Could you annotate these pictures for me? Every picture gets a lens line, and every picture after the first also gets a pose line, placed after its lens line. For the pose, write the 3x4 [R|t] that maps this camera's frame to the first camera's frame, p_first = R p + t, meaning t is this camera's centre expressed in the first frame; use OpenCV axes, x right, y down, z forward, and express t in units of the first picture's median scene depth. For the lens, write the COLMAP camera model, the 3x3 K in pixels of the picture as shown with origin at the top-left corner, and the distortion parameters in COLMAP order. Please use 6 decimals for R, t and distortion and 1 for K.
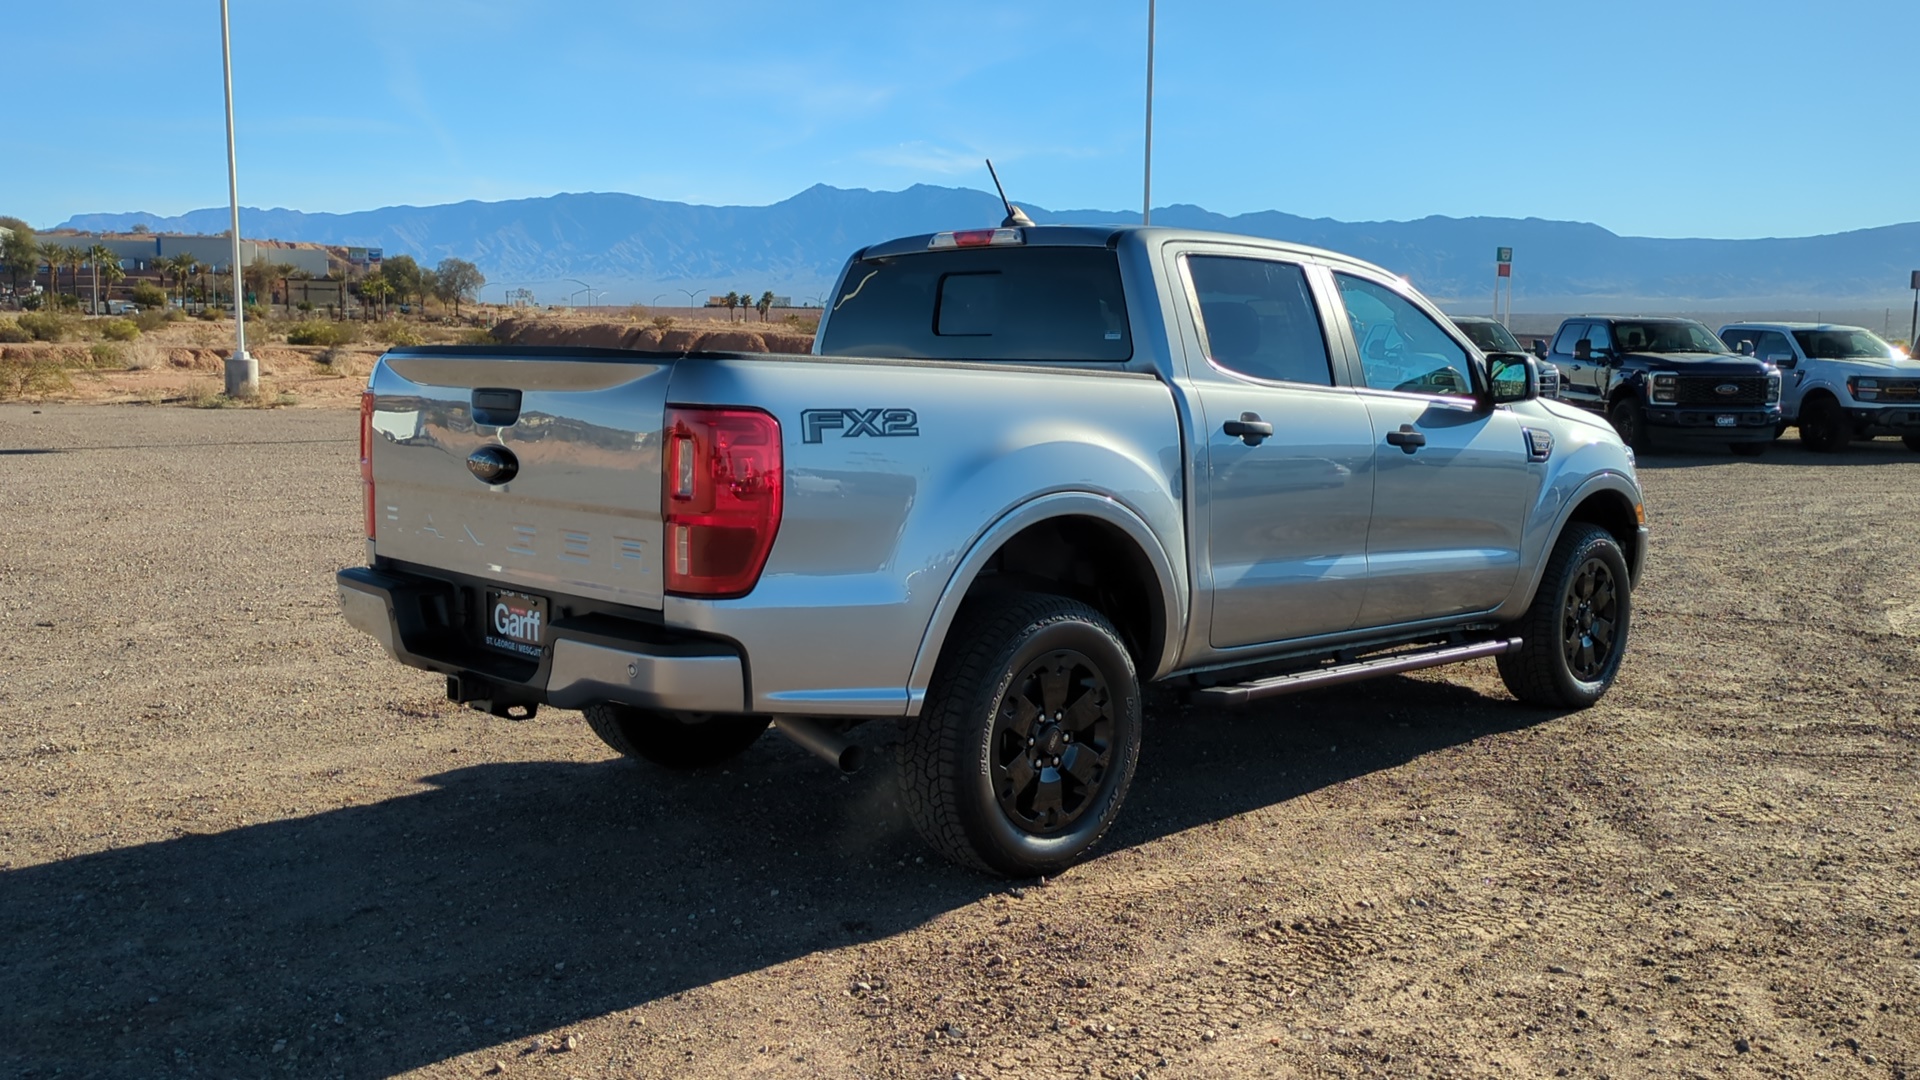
lens RADIAL K [[1645.7, 0, 1011.5], [0, 1645.7, 519.6], [0, 0, 1]] dist [0.064327, -0.086623]
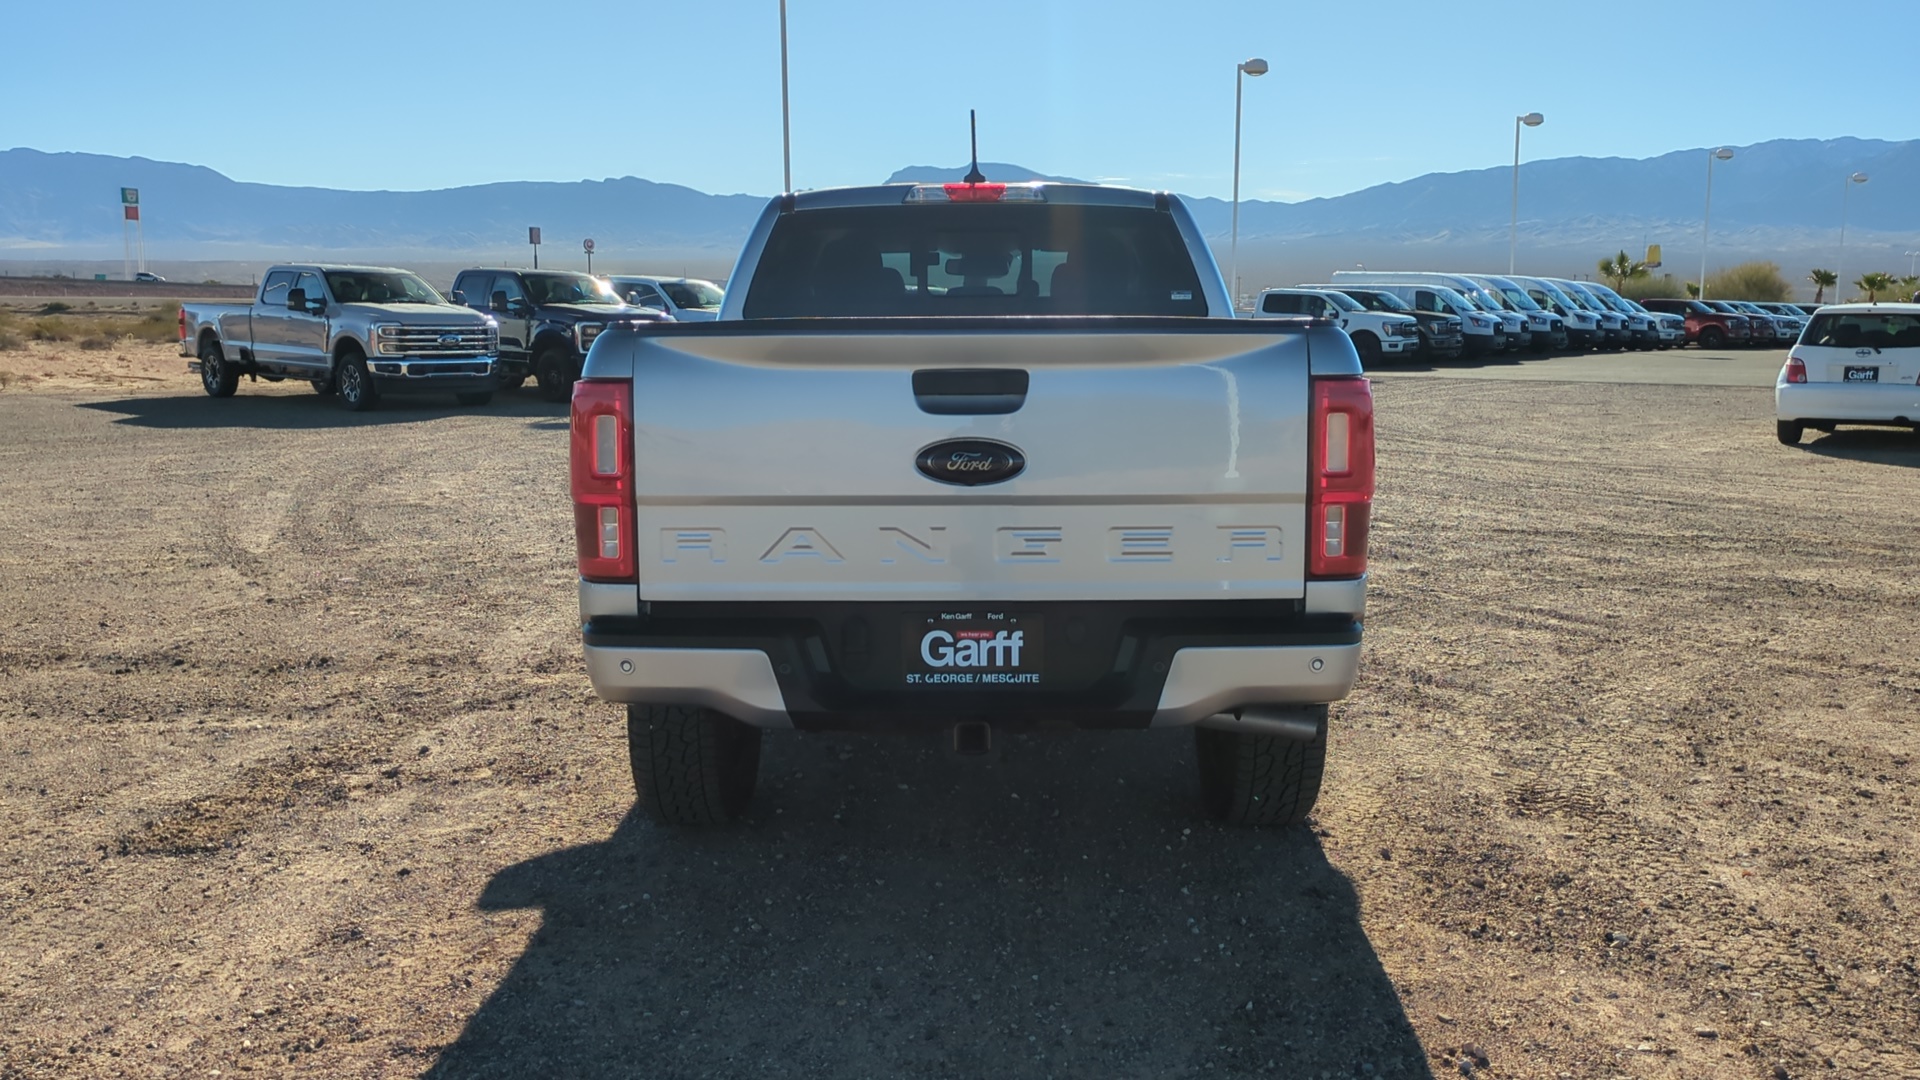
lens RADIAL K [[1645.7, 0, 951.4], [0, 1645.7, 525.9], [0, 0, 1]] dist [0.064327, -0.086623]
pose [[0.714194, -0.101411, 0.692563, -0.737791], [0.077742, 0.994820, 0.065501, -0.046201], [-0.695618, 0.007061, 0.718378, 0.346765]]
